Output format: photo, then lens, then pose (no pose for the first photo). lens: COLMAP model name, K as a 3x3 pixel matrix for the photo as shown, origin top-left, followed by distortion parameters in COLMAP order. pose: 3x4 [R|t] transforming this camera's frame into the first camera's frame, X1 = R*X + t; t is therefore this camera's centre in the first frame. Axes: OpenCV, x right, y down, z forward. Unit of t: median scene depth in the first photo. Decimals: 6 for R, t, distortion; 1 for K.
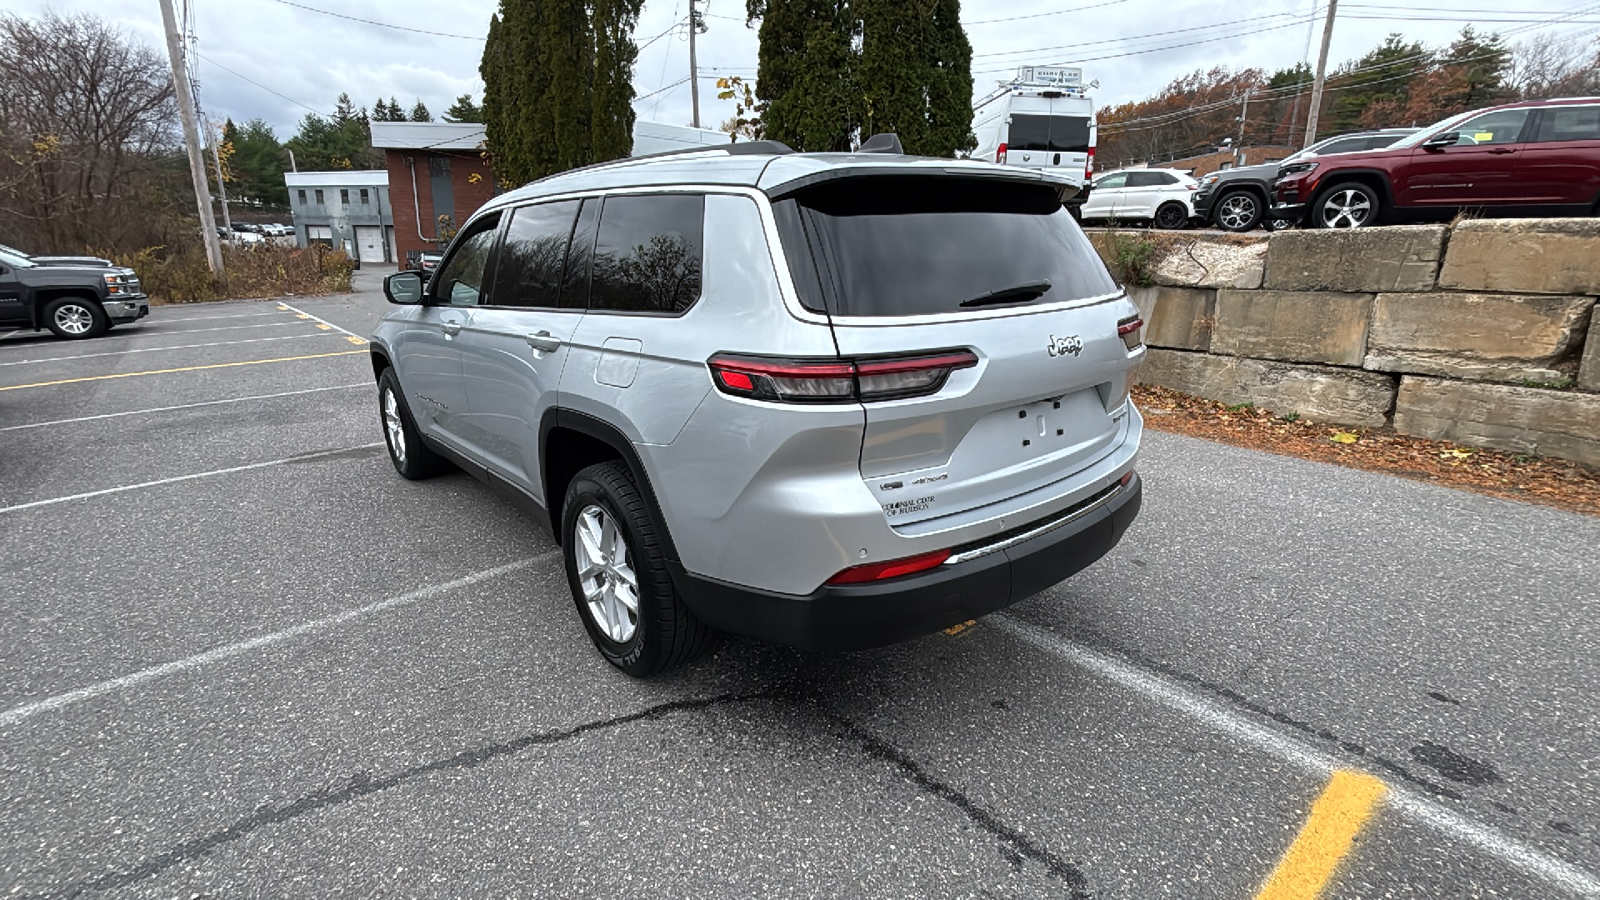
lens RADIAL K [[742.1, 0, 795.4], [0, 742.1, 449.0], [0, 0, 1]] dist [-0.014464, 0.009181]
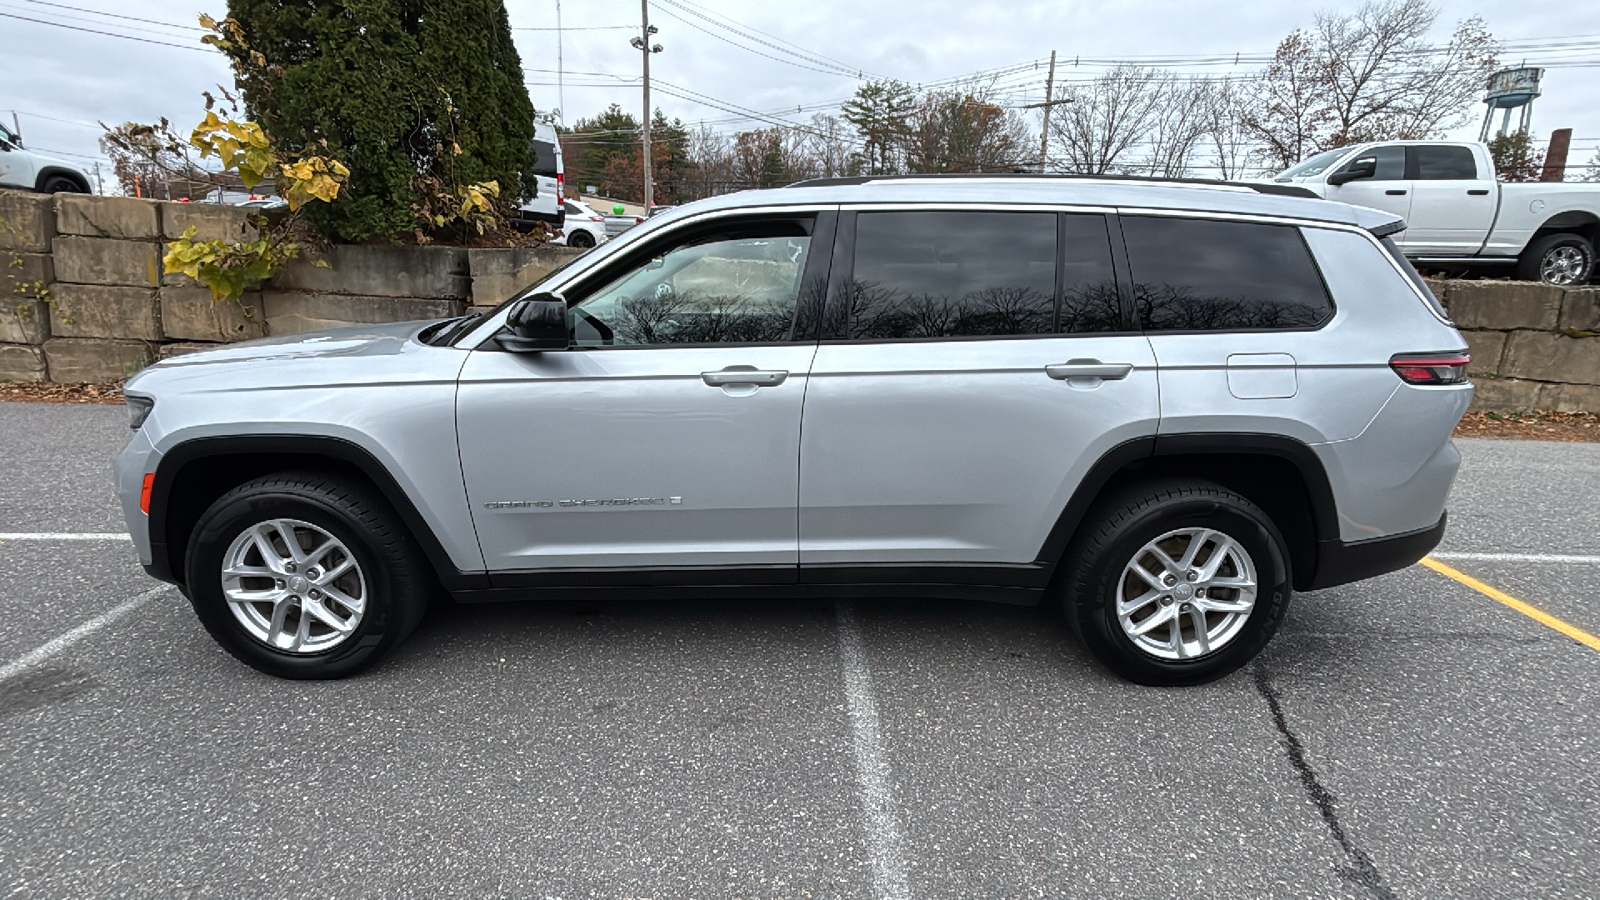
lens RADIAL K [[742.1, 0, 795.4], [0, 742.1, 449.0], [0, 0, 1]] dist [-0.014464, 0.009181]
pose [[0.632472, -0.160100, 0.757857, -0.472289], [0.183219, 0.981563, 0.054453, -0.062121], [-0.752602, 0.104414, 0.650144, 0.262273]]
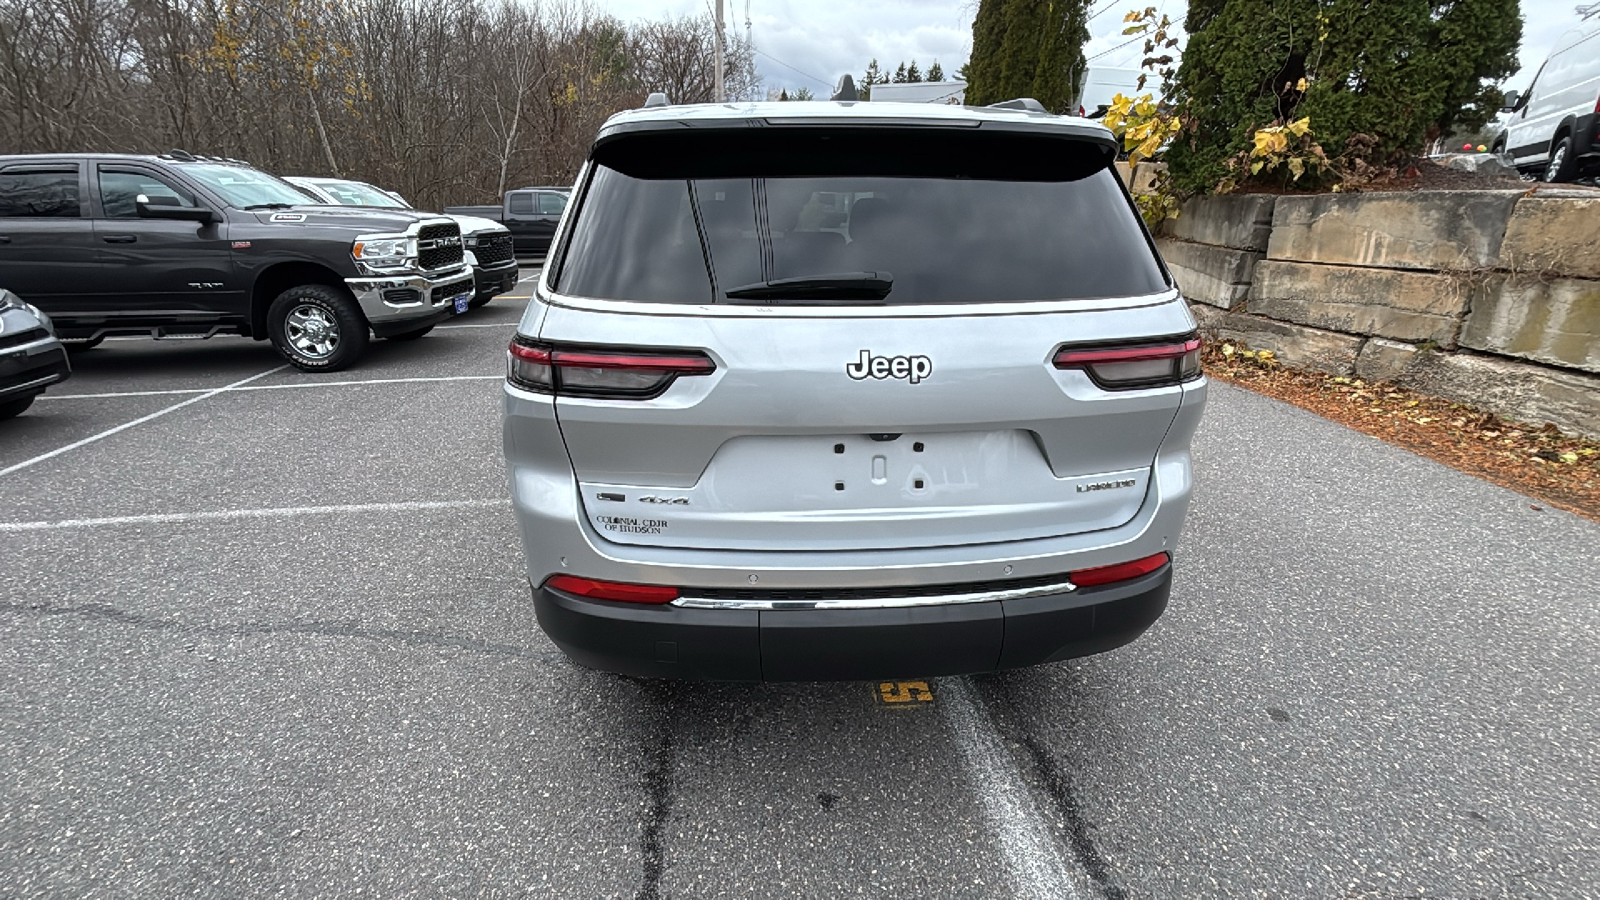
lens RADIAL K [[742.1, 0, 795.4], [0, 742.1, 449.0], [0, 0, 1]] dist [-0.014464, 0.009181]
pose [[0.820166, 0.201006, -0.535654, 0.199078], [-0.172427, 0.979562, 0.103572, -0.034687], [0.545525, 0.007415, 0.838062, 0.101445]]
